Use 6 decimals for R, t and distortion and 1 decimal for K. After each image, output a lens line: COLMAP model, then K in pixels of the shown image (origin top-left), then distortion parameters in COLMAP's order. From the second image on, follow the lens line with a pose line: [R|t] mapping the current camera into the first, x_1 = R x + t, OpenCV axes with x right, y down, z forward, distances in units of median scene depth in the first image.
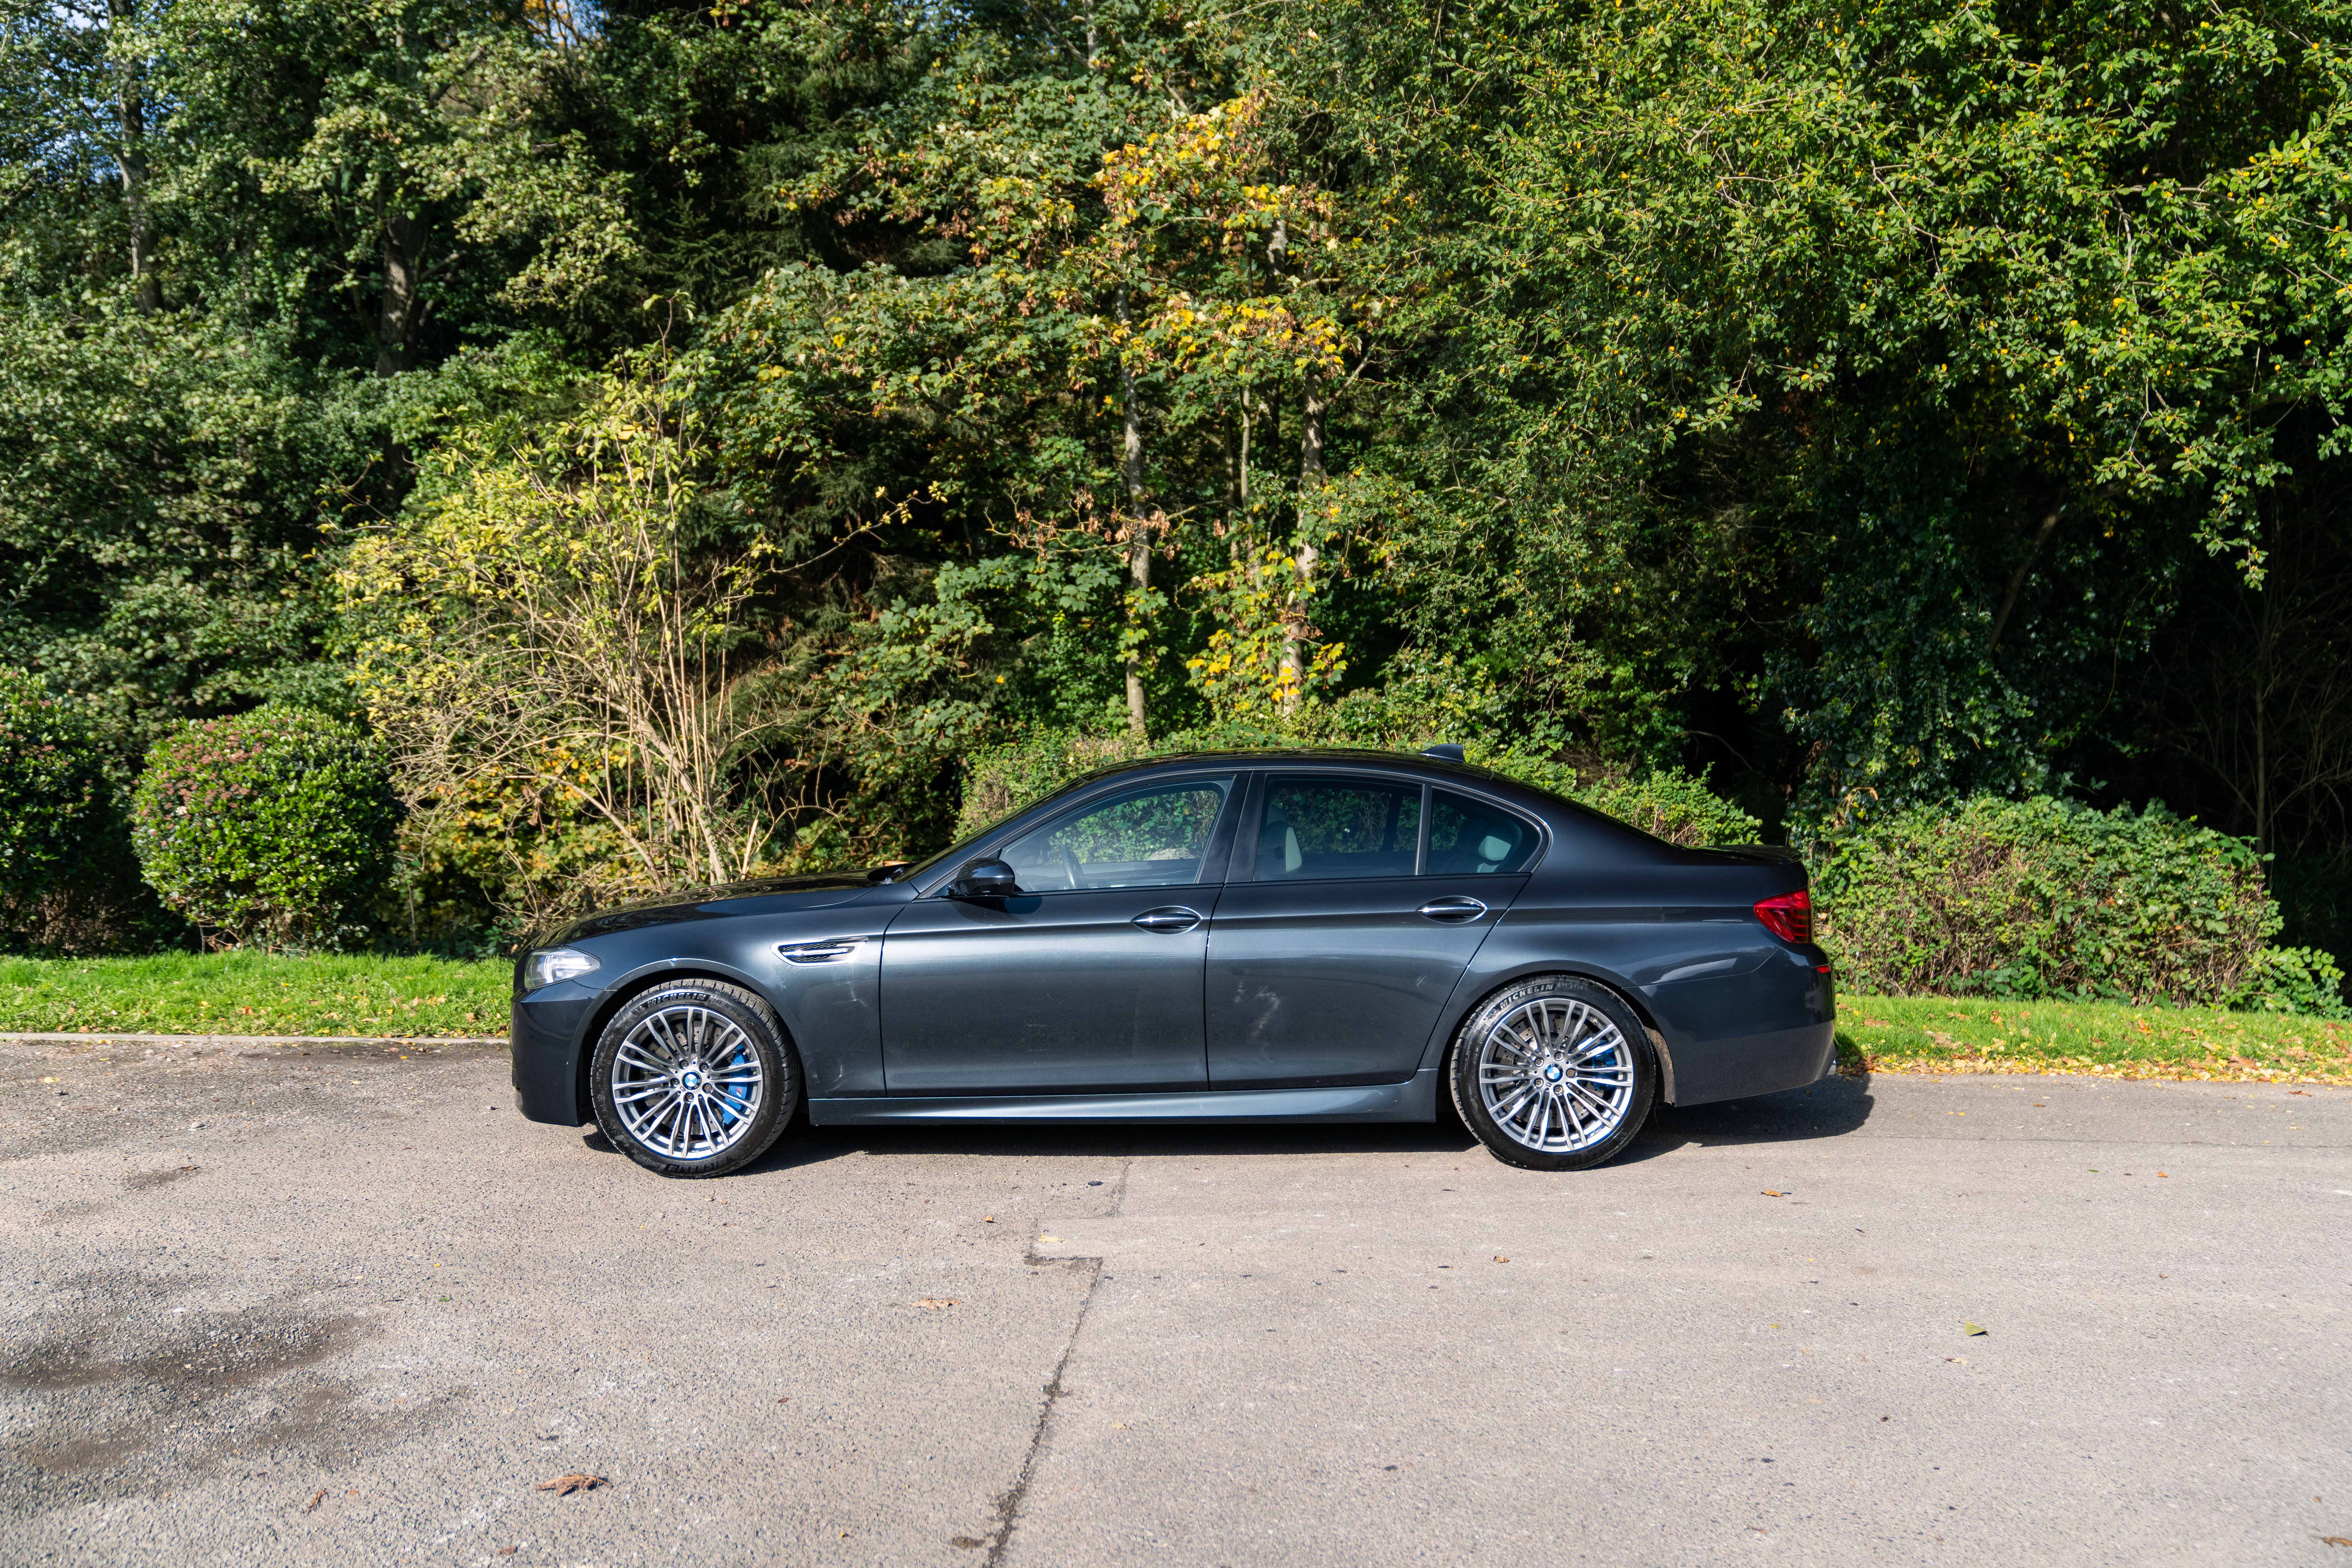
lens RADIAL K [[2036.4, 0, 1176.0], [0, 2036.4, 784.0], [0, 0, 1]] dist [-0.011597, 0.008913]
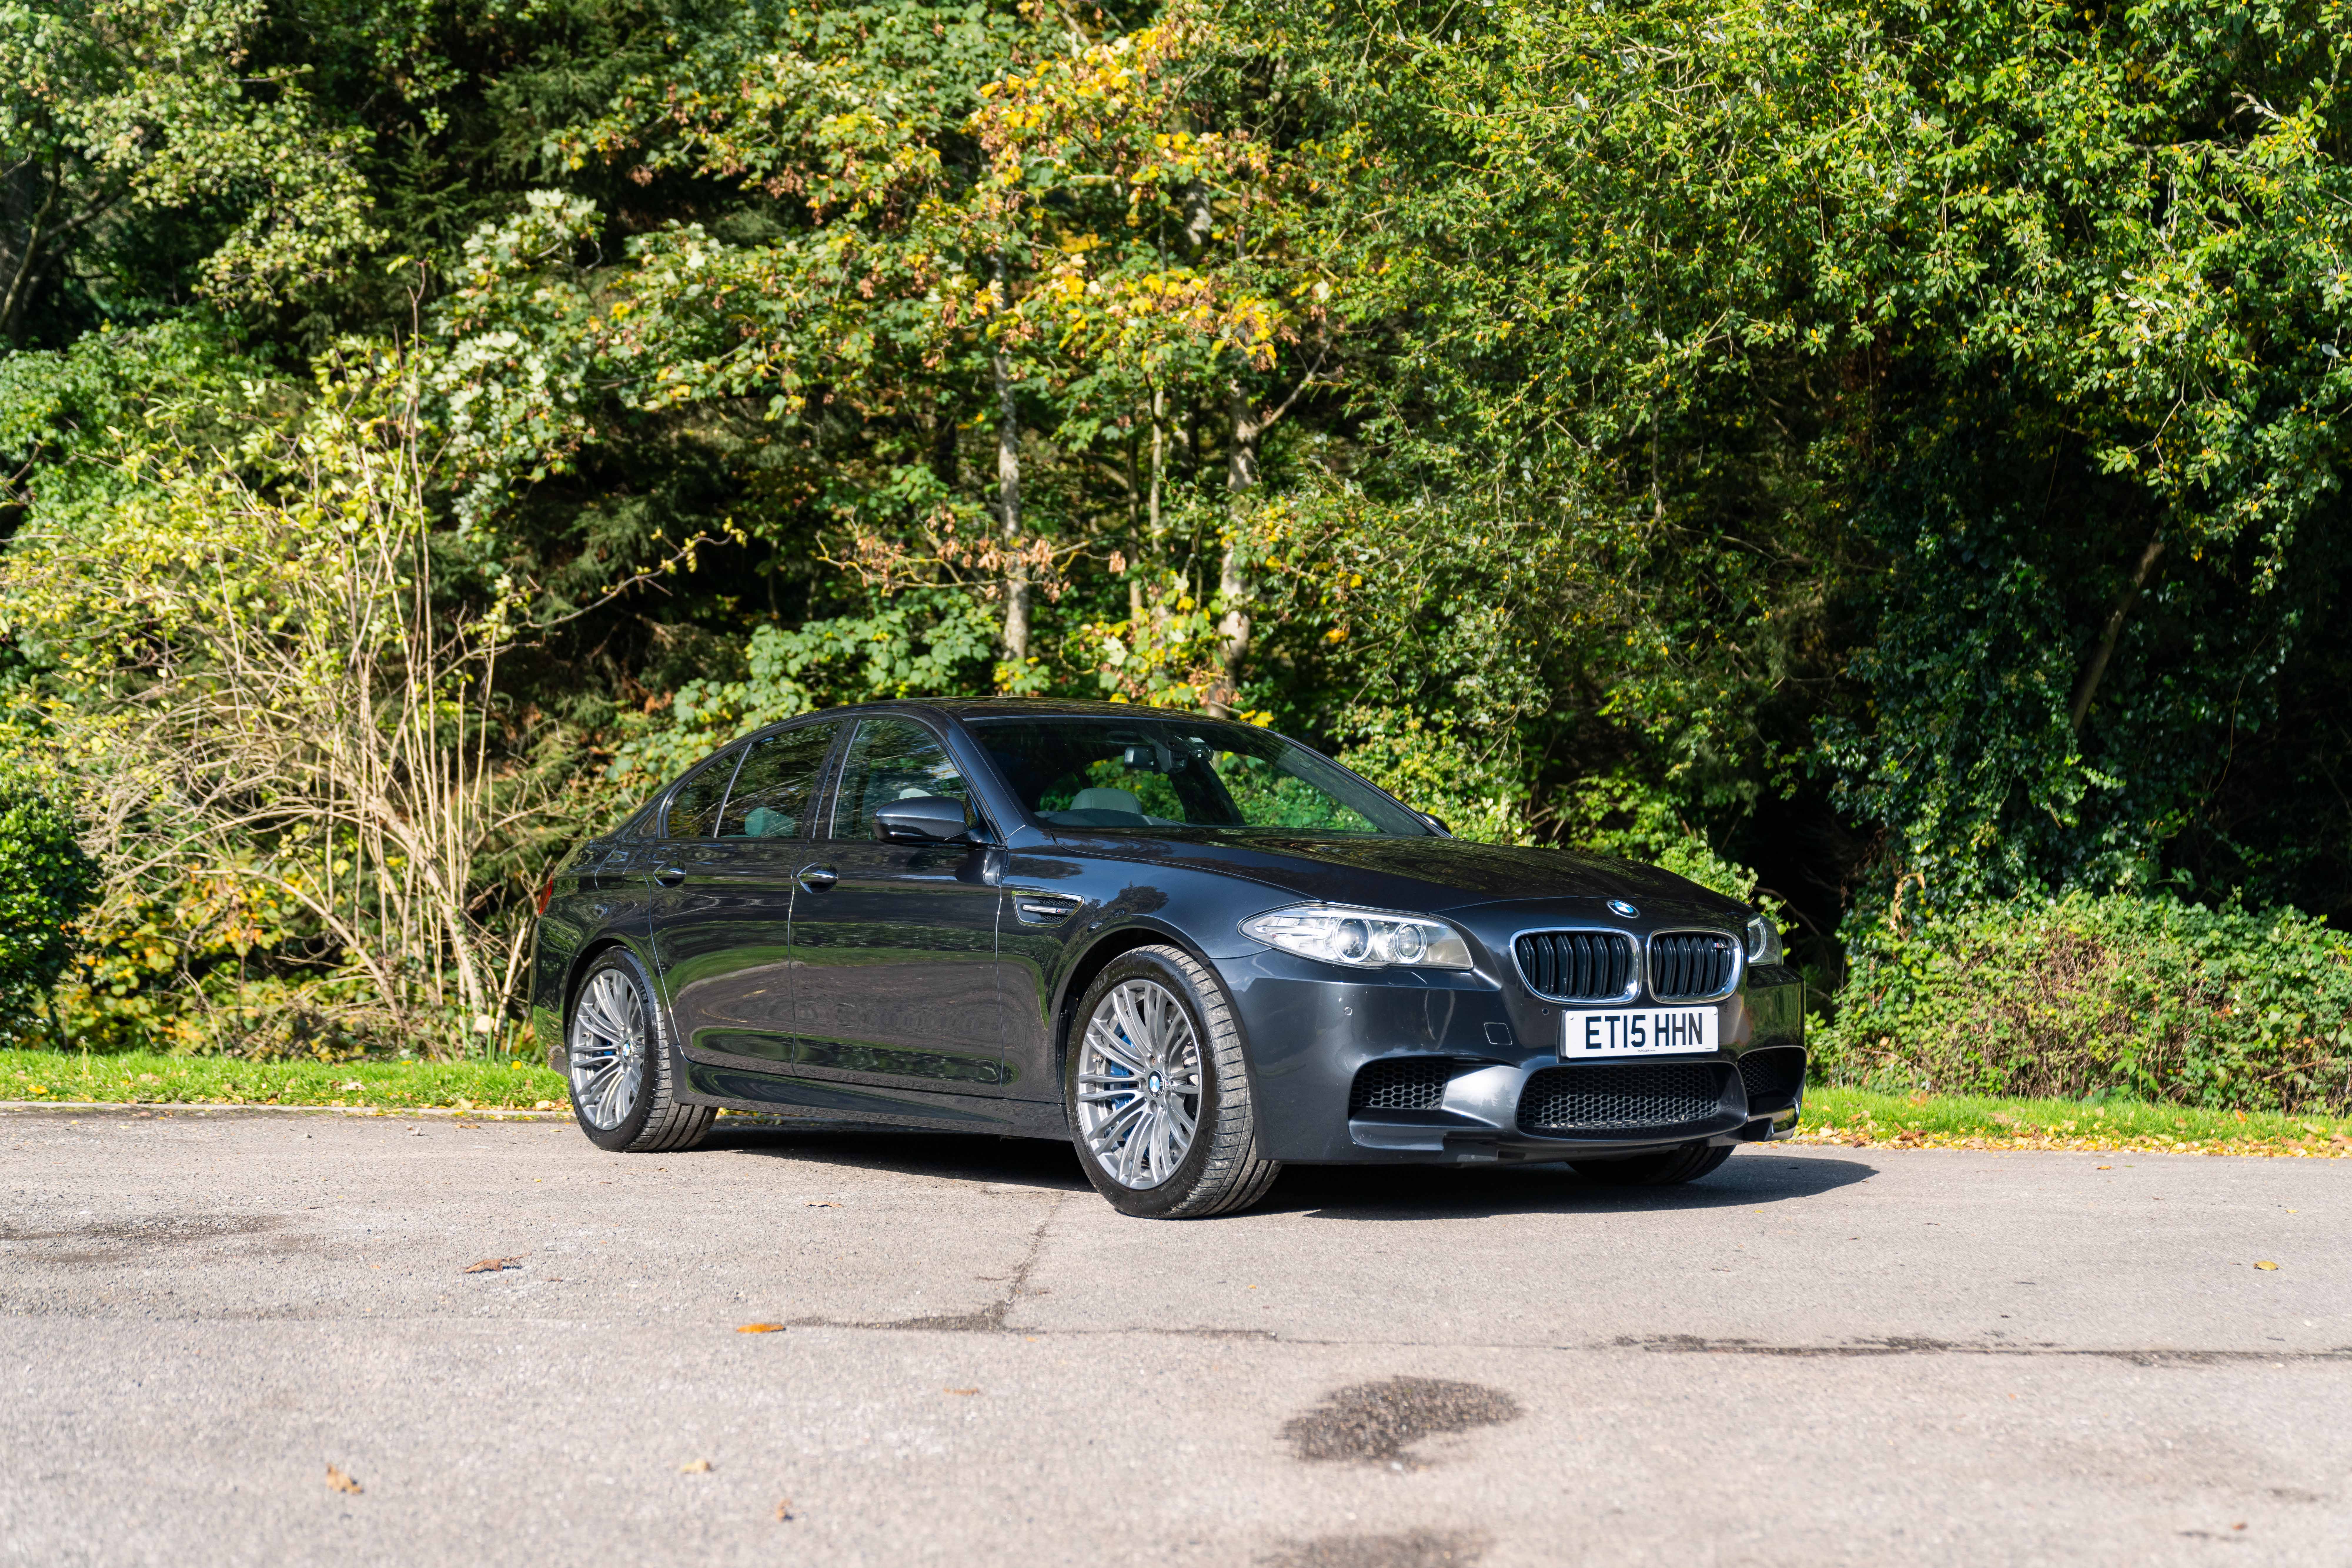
lens RADIAL K [[3059.2, 0, 1189.1], [0, 3059.2, 800.0], [0, 0, 1]] dist [0.001442, 0.031142]
pose [[0.998051, 0.013835, 0.060858, -0.029166], [-0.008280, 0.995852, -0.090606, 0.079109], [-0.061859, 0.089926, 0.994026, -0.183507]]
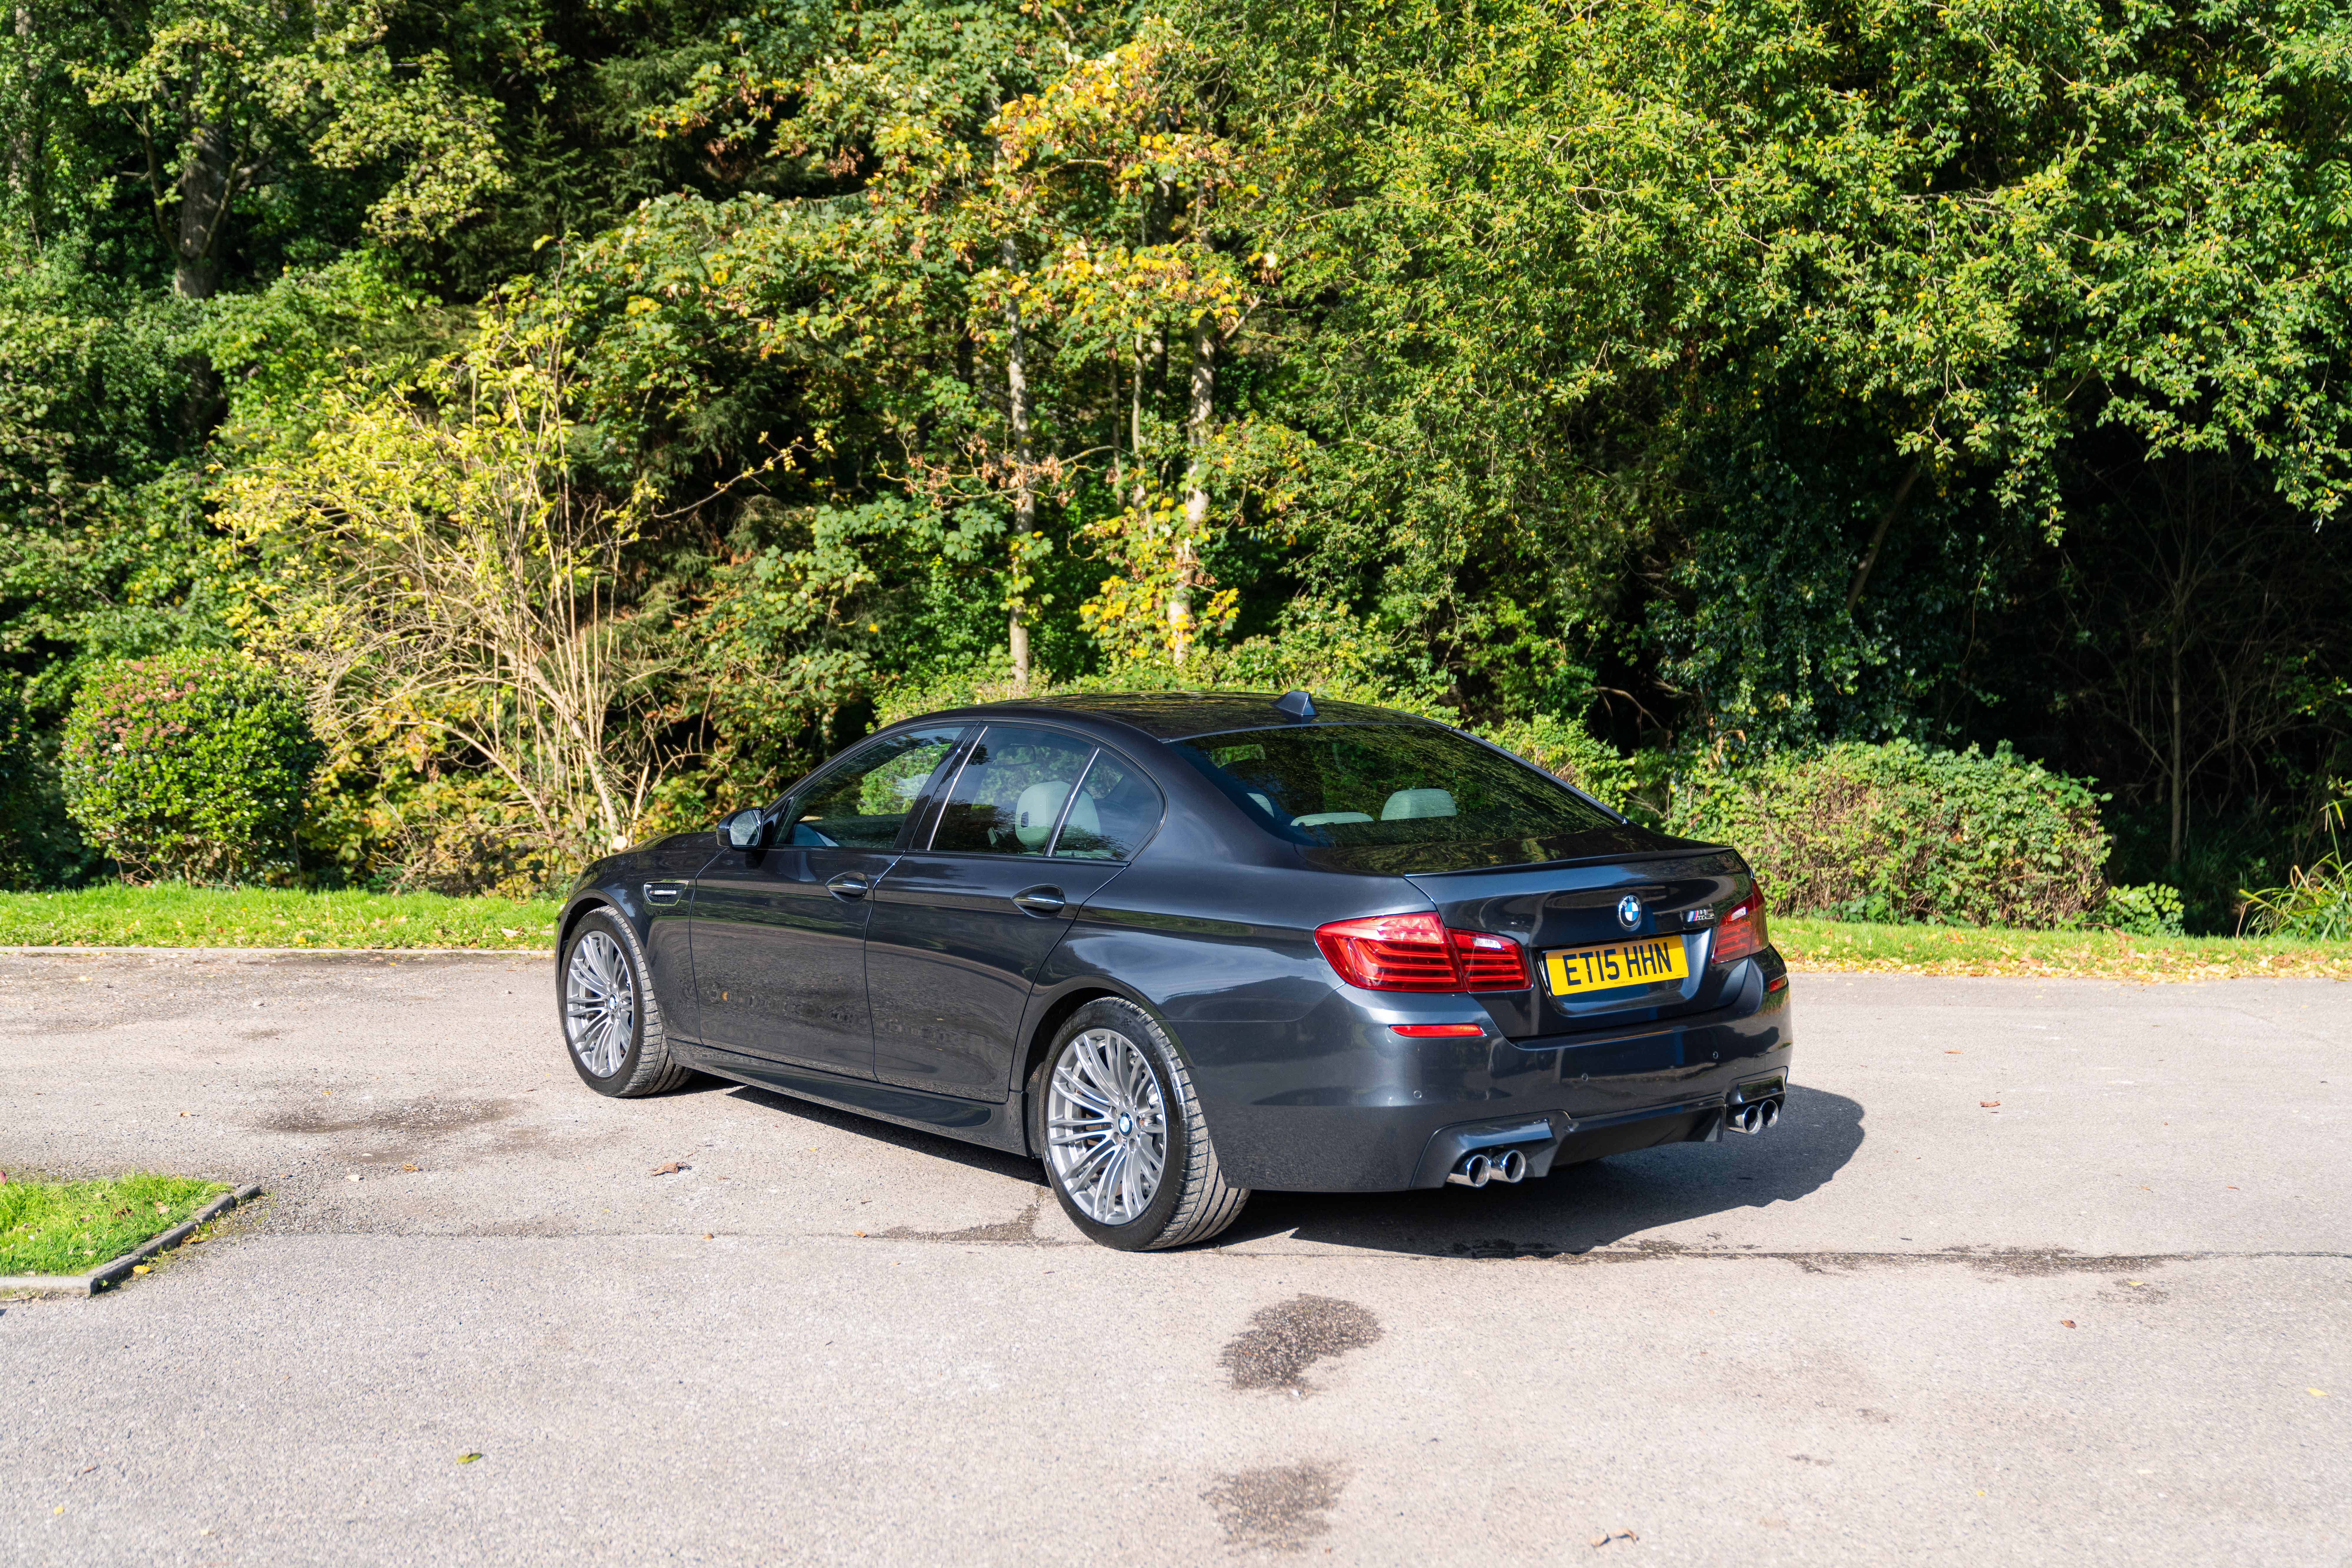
lens RADIAL K [[2509.2, 0, 1176.0], [0, 2509.2, 784.0], [0, 0, 1]] dist [0.004618, 0.013621]
pose [[0.997849, 0.000649, 0.065554, -0.032523], [-0.001087, 0.999977, 0.006650, 0.019333], [-0.065548, -0.006707, 0.997827, -0.259314]]
